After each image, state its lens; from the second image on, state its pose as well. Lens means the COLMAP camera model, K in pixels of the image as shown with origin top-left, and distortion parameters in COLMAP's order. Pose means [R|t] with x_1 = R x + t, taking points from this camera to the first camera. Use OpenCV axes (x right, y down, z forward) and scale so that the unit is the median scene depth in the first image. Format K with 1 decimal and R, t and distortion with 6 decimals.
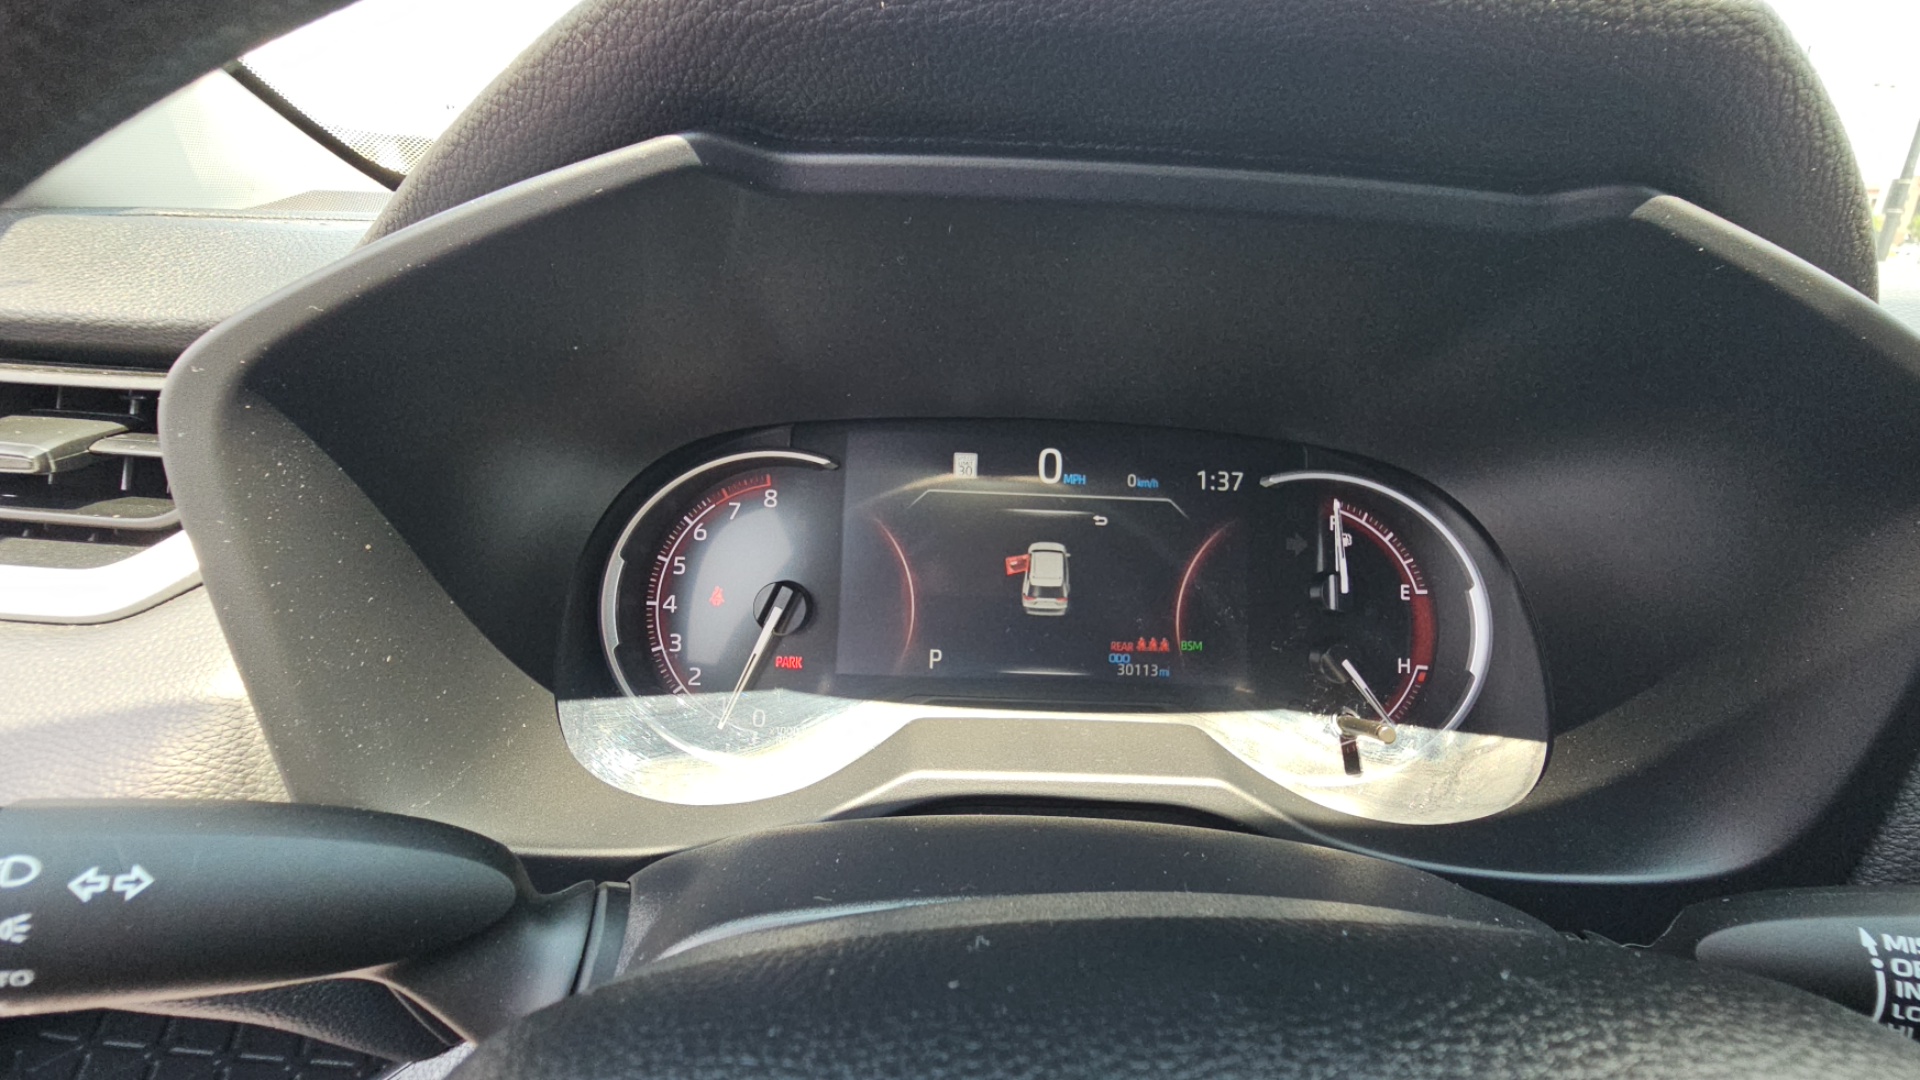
lens RADIAL K [[859.5, 0, 974.2], [0, 859.5, 555.9], [0, 0, 1]] dist [0.010727, -0.008777]
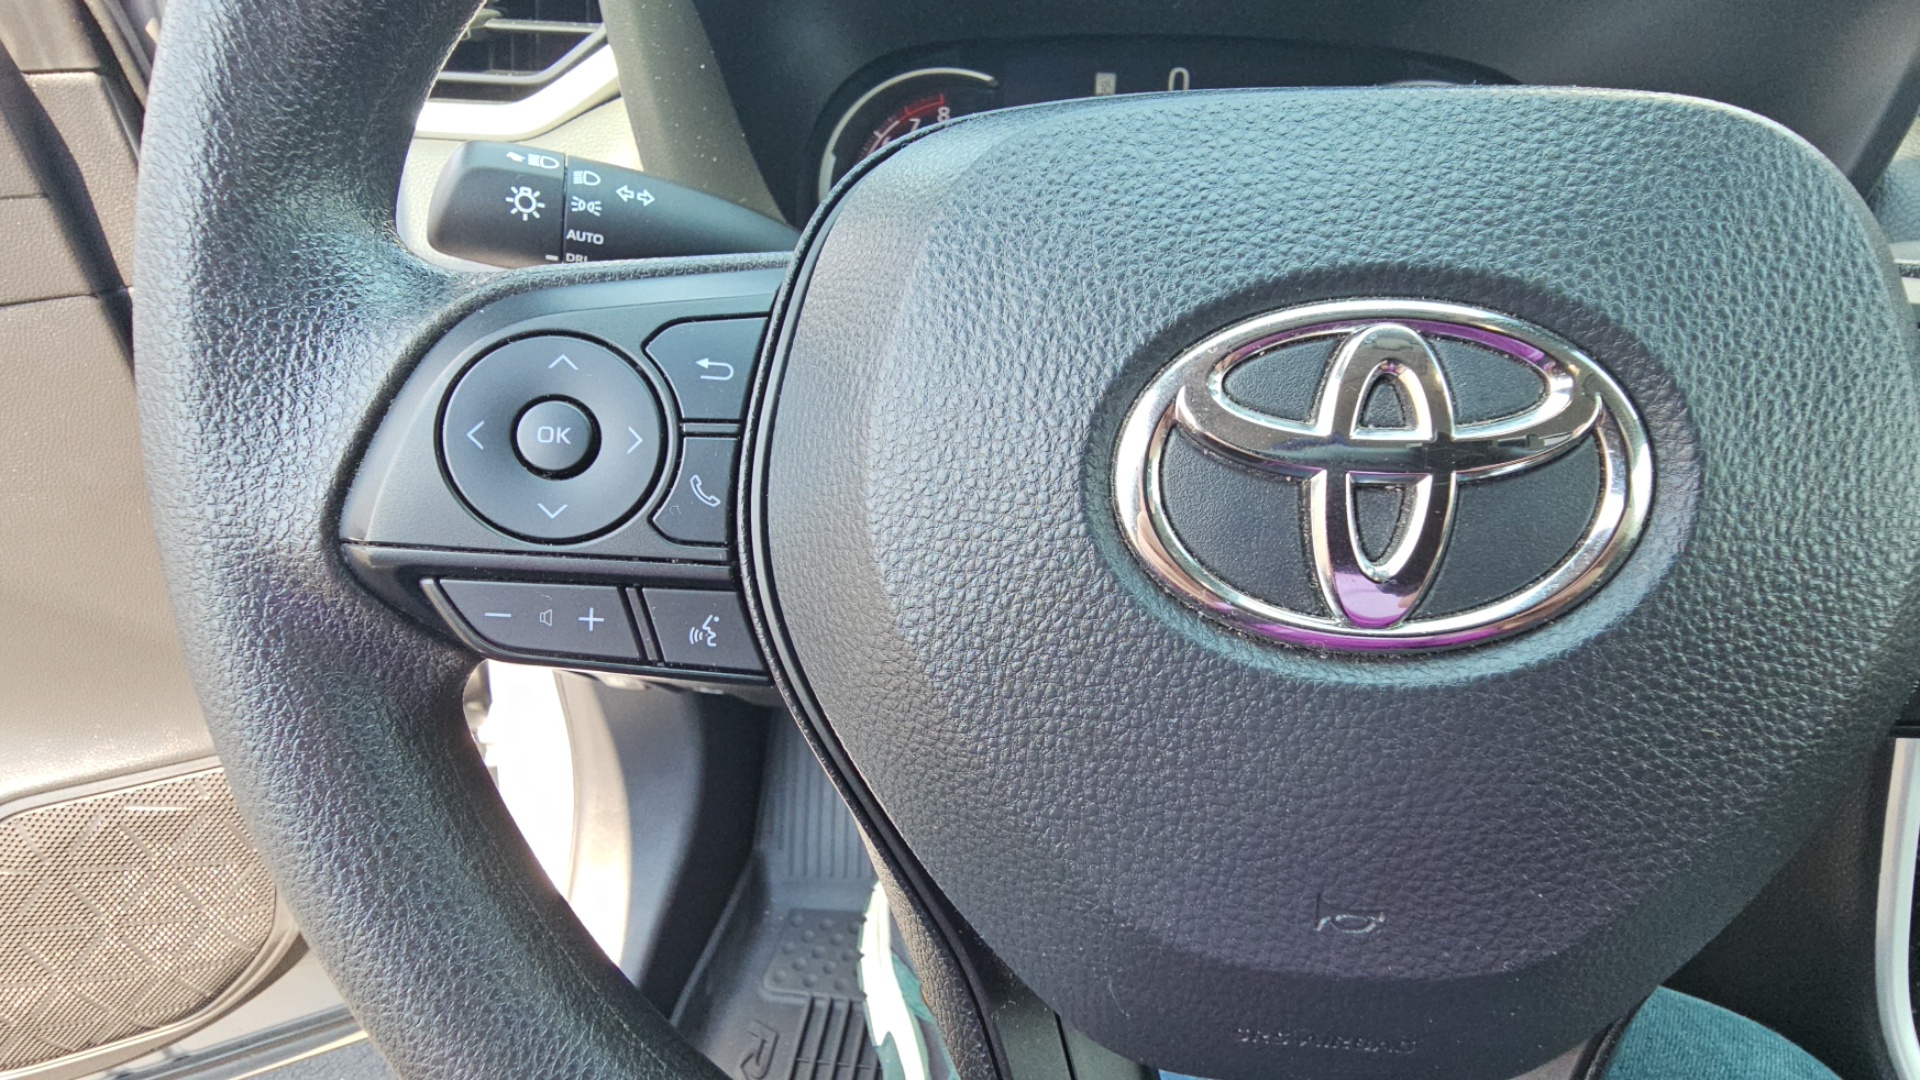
lens RADIAL K [[859.5, 0, 975.2], [0, 859.5, 545.0], [0, 0, 1]] dist [0.010727, -0.008777]
pose [[0.994037, 0.033363, -0.103812, -0.045092], [-0.011832, 0.979423, 0.201469, 0.284157], [0.108397, -0.199040, 0.973978, -0.305889]]
